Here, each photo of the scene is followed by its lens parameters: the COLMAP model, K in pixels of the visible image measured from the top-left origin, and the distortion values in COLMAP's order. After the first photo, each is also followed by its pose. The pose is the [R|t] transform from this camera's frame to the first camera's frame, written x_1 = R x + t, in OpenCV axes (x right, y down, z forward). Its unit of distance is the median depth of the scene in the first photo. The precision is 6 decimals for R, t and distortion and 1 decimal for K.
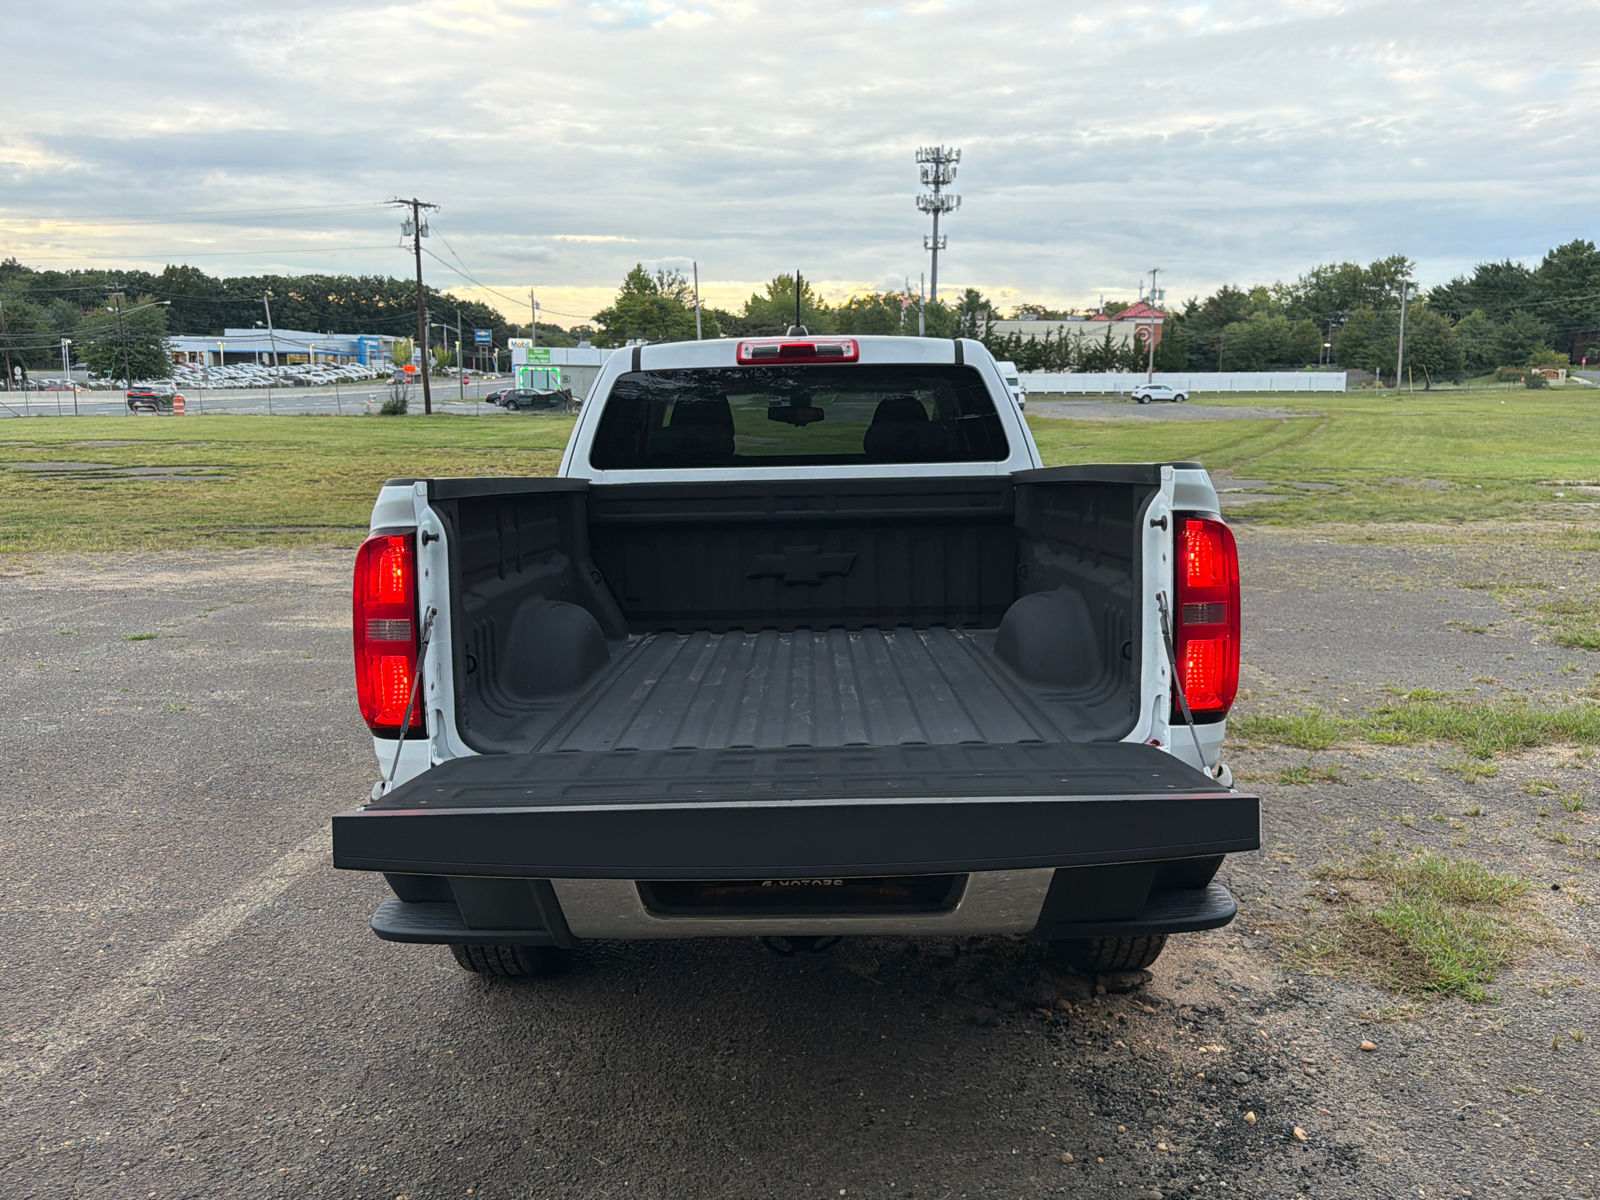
lens RADIAL K [[1333.7, 0, 797.3], [0, 1333.7, 611.4], [0, 0, 1]] dist [0.049232, -0.069931]
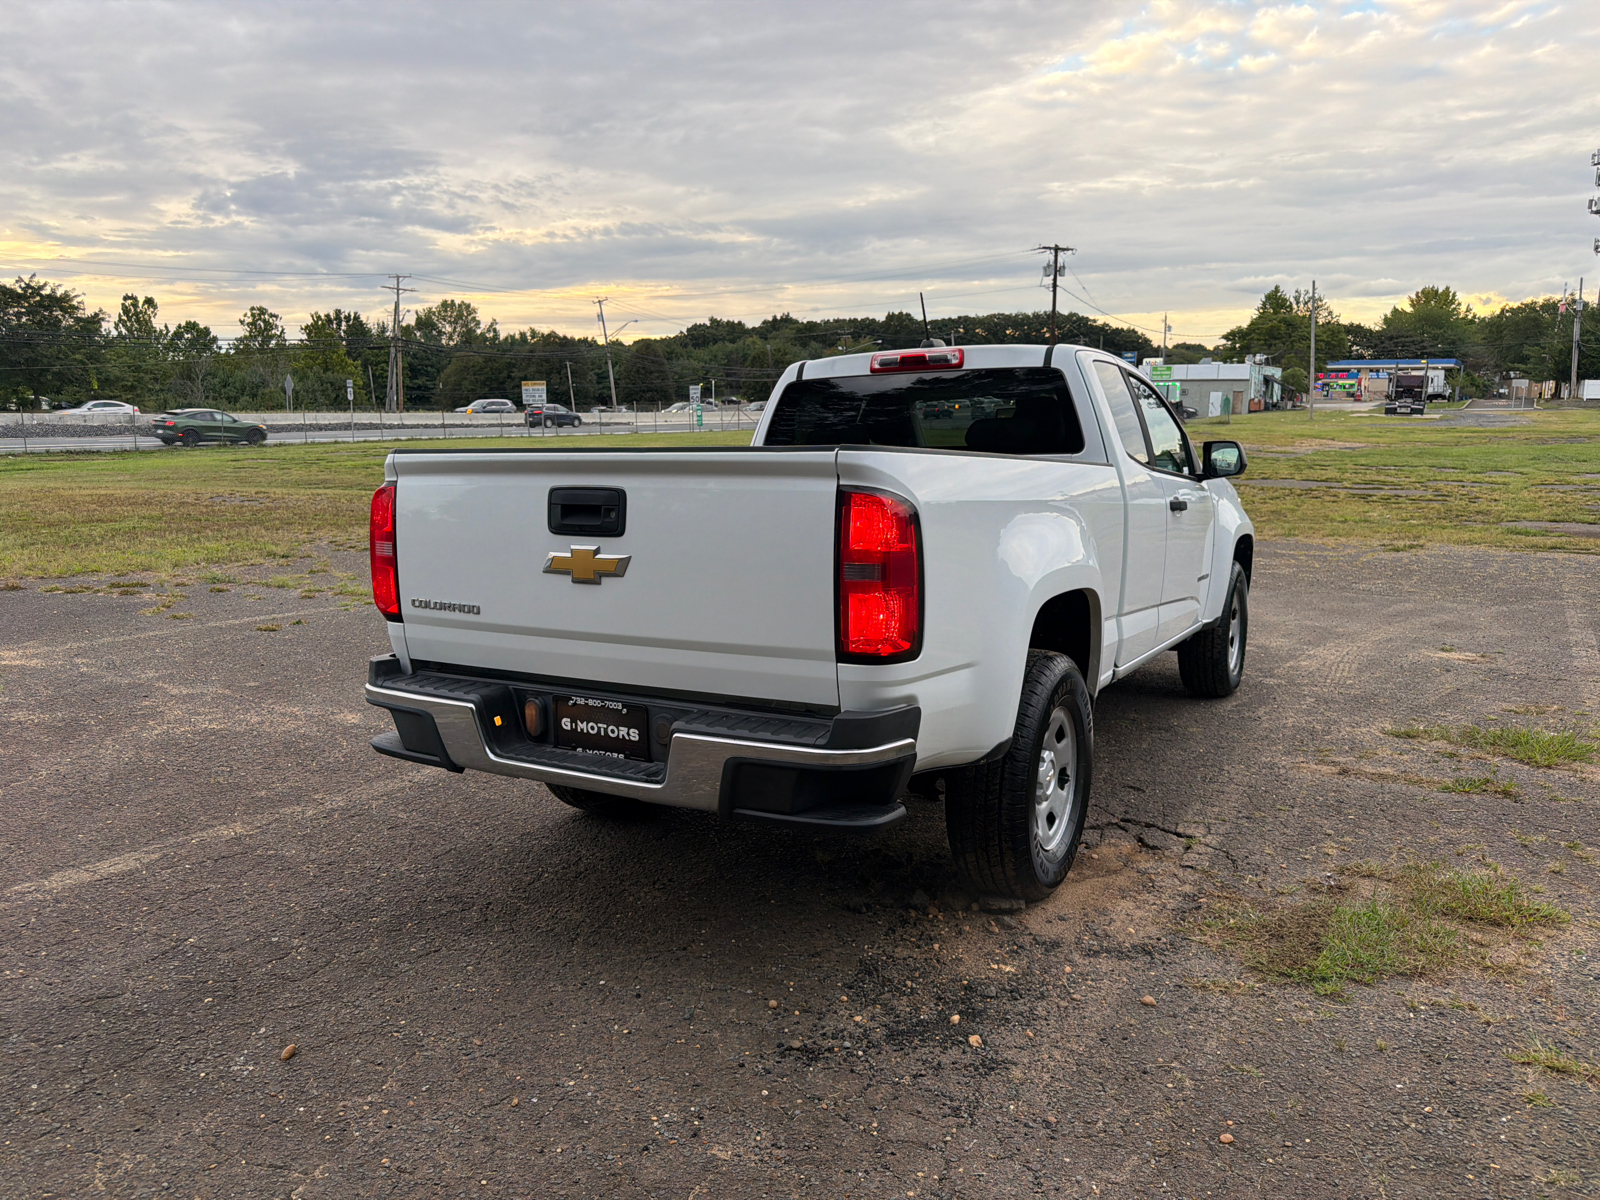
lens RADIAL K [[1130.1, 0, 802.2], [0, 1130.1, 605.8], [0, 0, 1]] dist [0.038237, -0.049603]
pose [[0.872248, 0.077051, -0.482957, 0.054824], [-0.071271, 0.996995, 0.030341, 0.000376], [0.483843, 0.007956, 0.875118, 0.007153]]
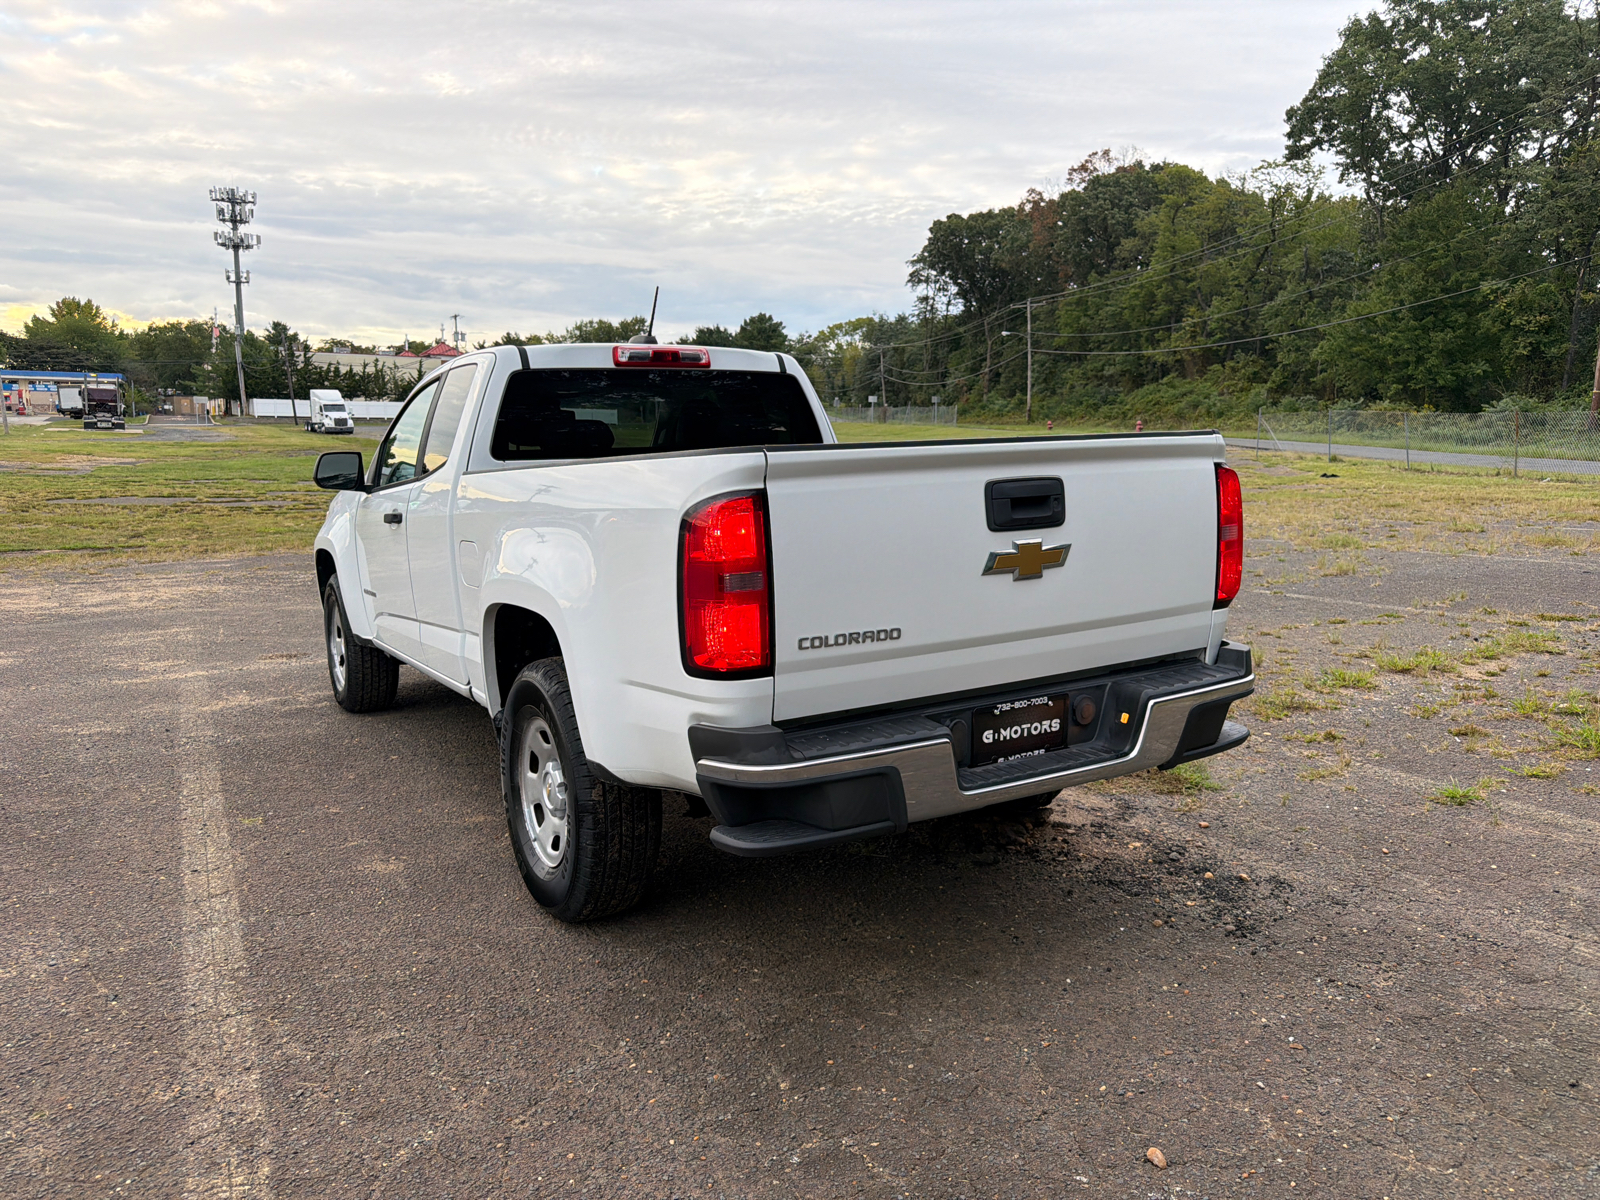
lens RADIAL K [[1130.1, 0, 804.5], [0, 1130.1, 614.9], [0, 0, 1]] dist [0.038237, -0.049603]
pose [[0.847510, -0.082656, 0.524304, -0.055973], [0.079323, 0.996431, 0.028865, 0.001385], [-0.524819, 0.017127, 0.851042, 0.013053]]
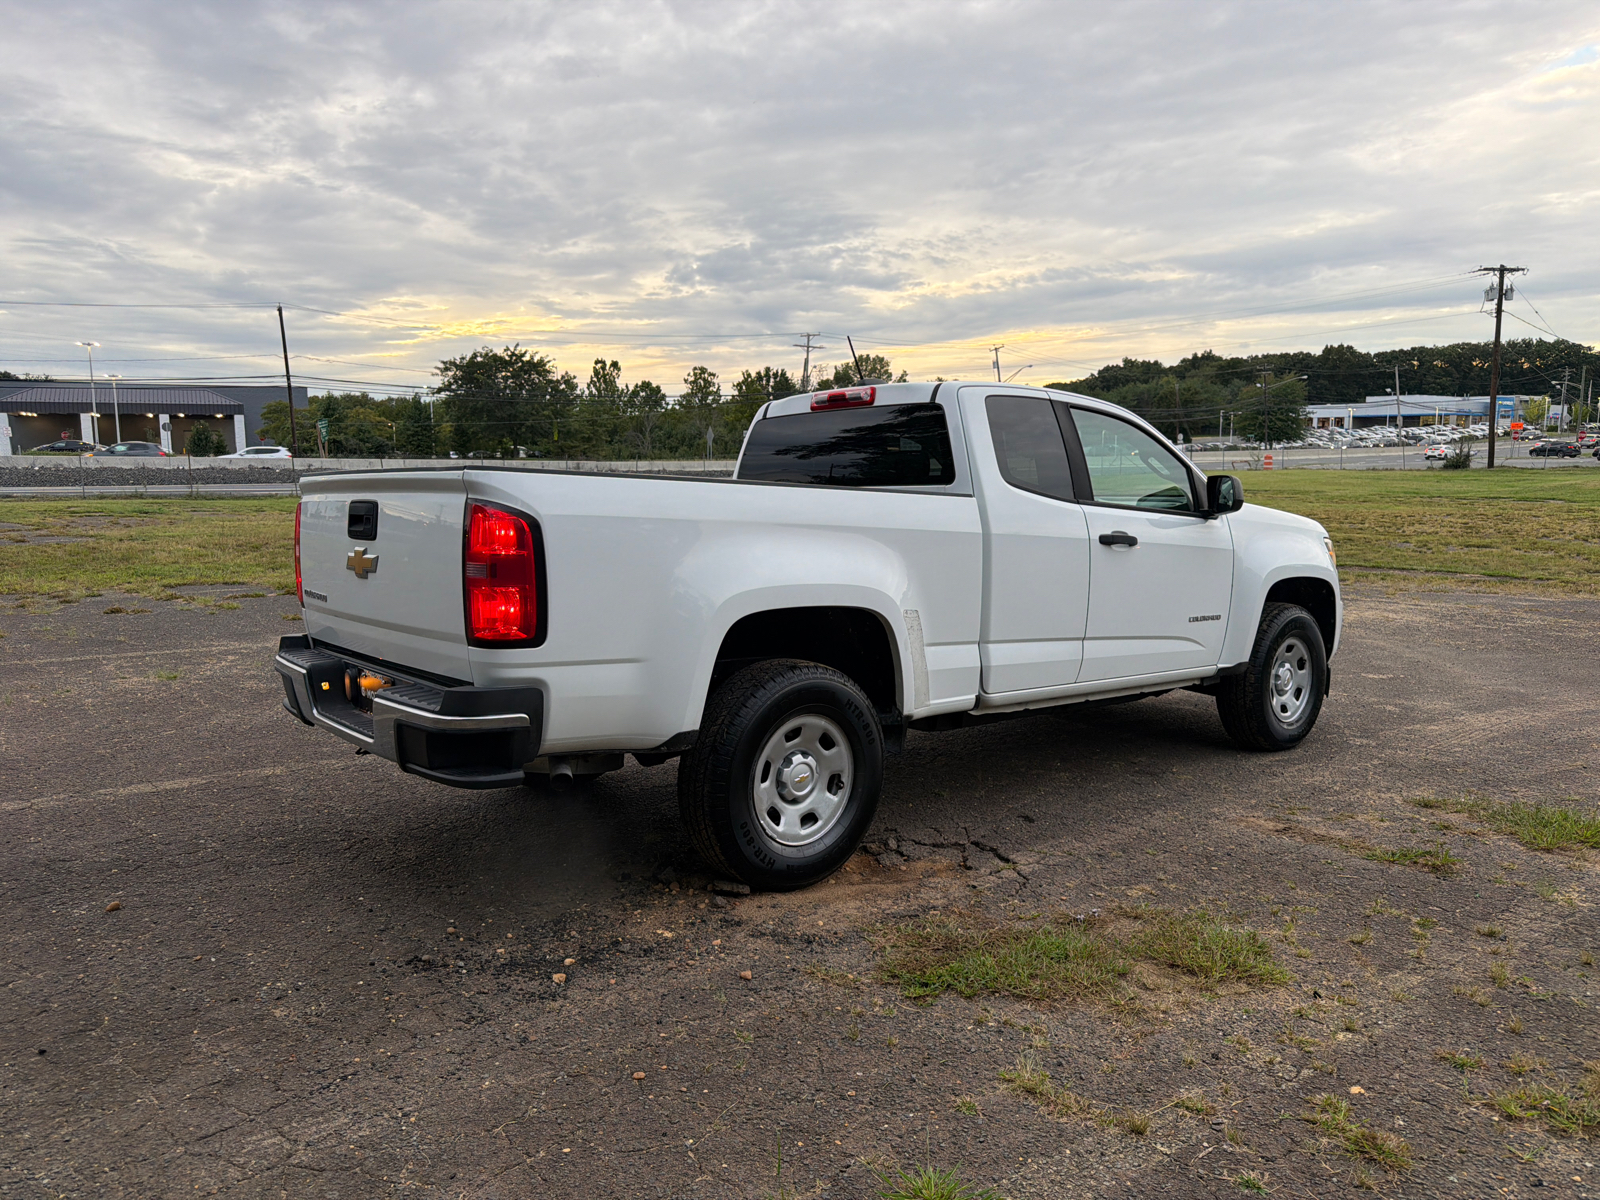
lens RADIAL K [[1130.1, 0, 805.0], [0, 1130.1, 616.7], [0, 0, 1]] dist [0.038237, -0.049603]
pose [[0.648246, 0.097277, -0.755192, 0.107390], [-0.110910, 0.993291, 0.032743, -0.002022], [0.753310, 0.062532, 0.654686, 0.034799]]
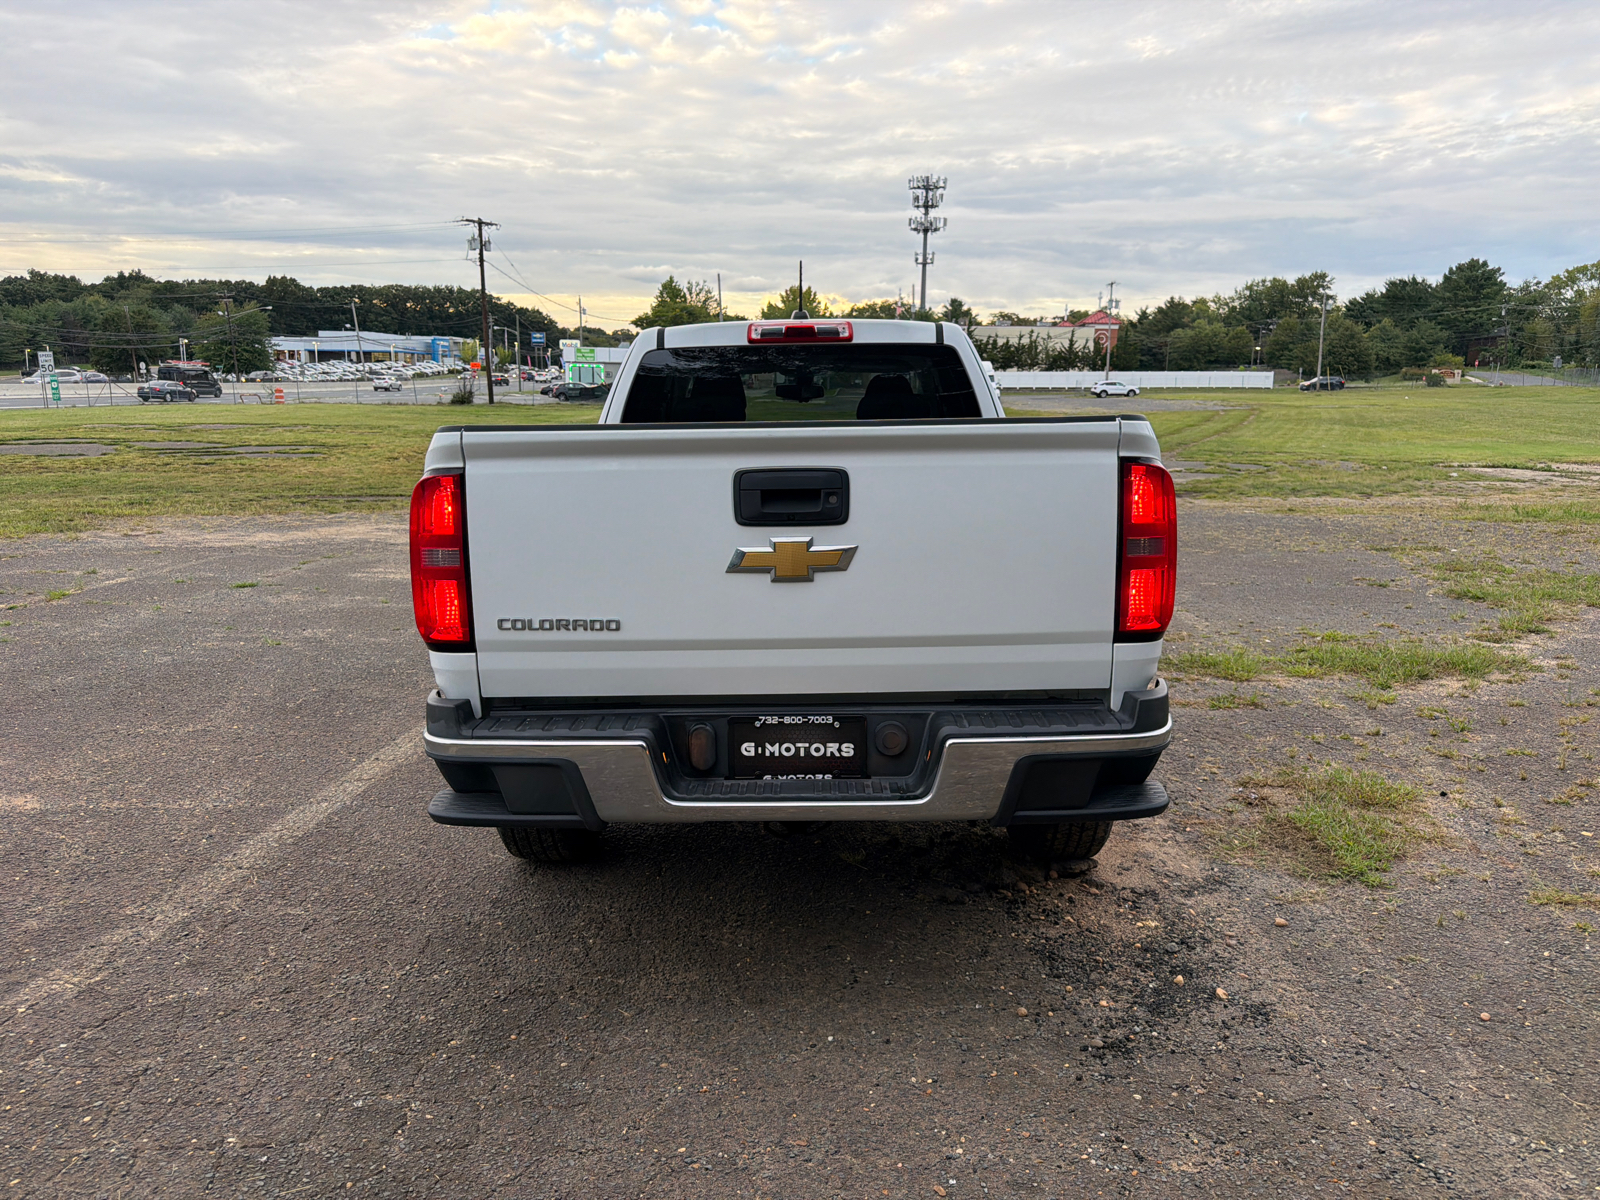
lens RADIAL K [[1130.1, 0, 804.0], [0, 1130.1, 609.5], [0, 0, 1]] dist [0.038237, -0.049603]
pose [[0.999990, 0.004277, -0.001116, 0.000757], [-0.004240, 0.999506, 0.031153, 0.001971], [0.001249, -0.031148, 0.999514, 0.001424]]
